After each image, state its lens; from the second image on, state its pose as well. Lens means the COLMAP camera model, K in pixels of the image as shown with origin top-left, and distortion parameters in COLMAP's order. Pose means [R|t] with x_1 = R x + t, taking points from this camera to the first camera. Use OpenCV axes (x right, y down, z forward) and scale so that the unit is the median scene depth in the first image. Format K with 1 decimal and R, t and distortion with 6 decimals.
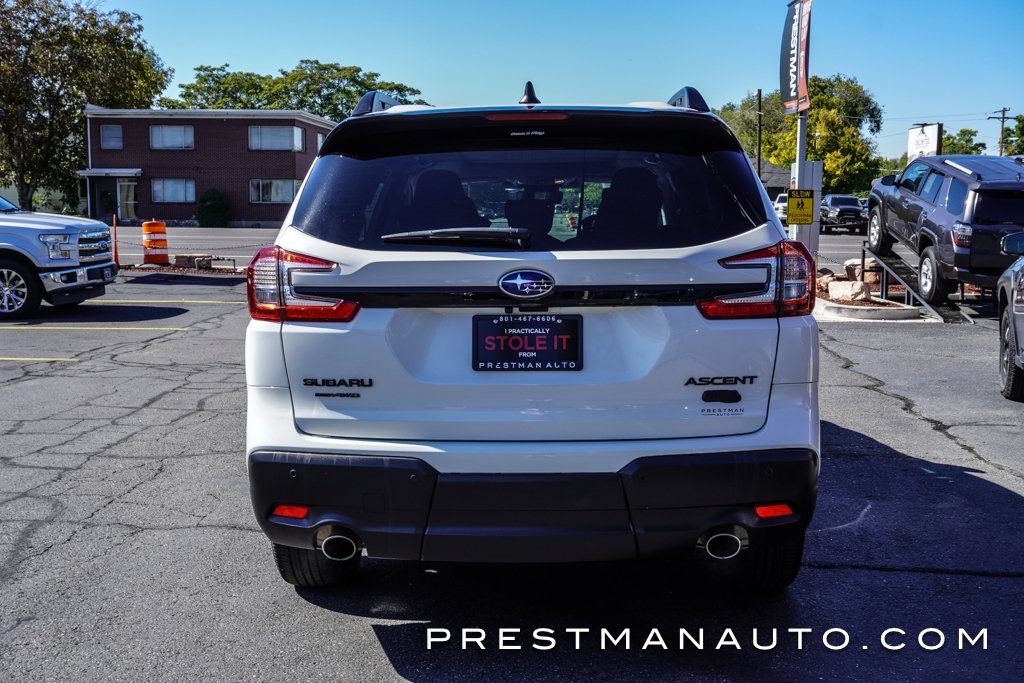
lens RADIAL K [[1155.8, 0, 514.8], [0, 1155.8, 345.0], [0, 0, 1]] dist [-0.000535, 0.002535]
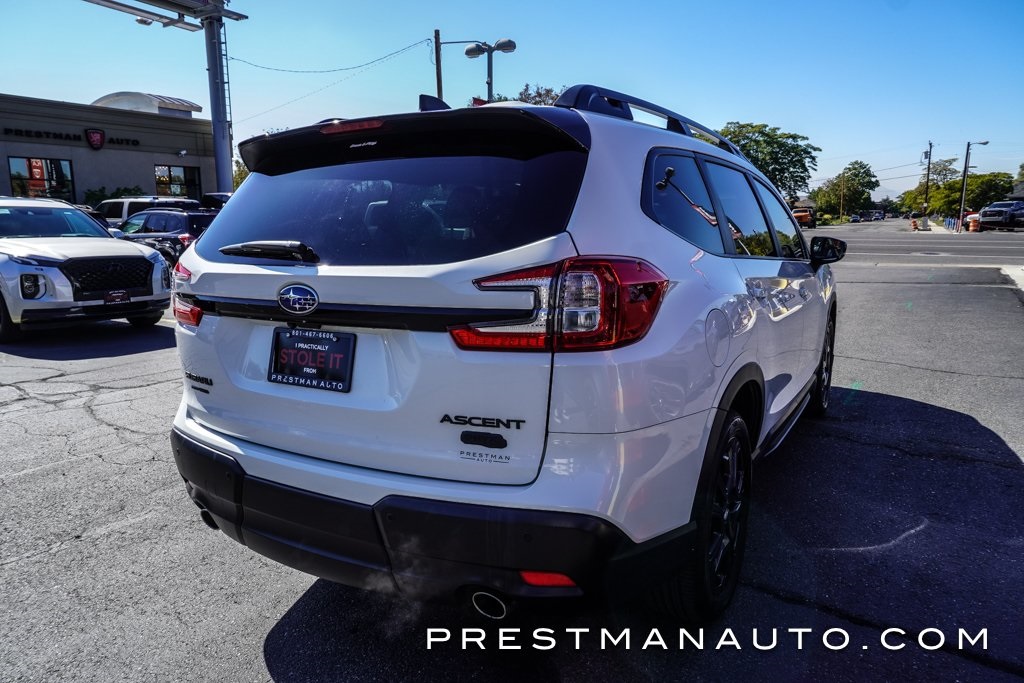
lens RADIAL K [[693.2, 0, 512.0], [0, 693.2, 341.5], [0, 0, 1]] dist [-0.045622, 0.046060]
pose [[0.878063, 0.072441, -0.473030, 0.438514], [-0.044075, 0.996517, 0.070795, -0.065673], [0.476511, -0.041314, 0.878197, 0.565900]]
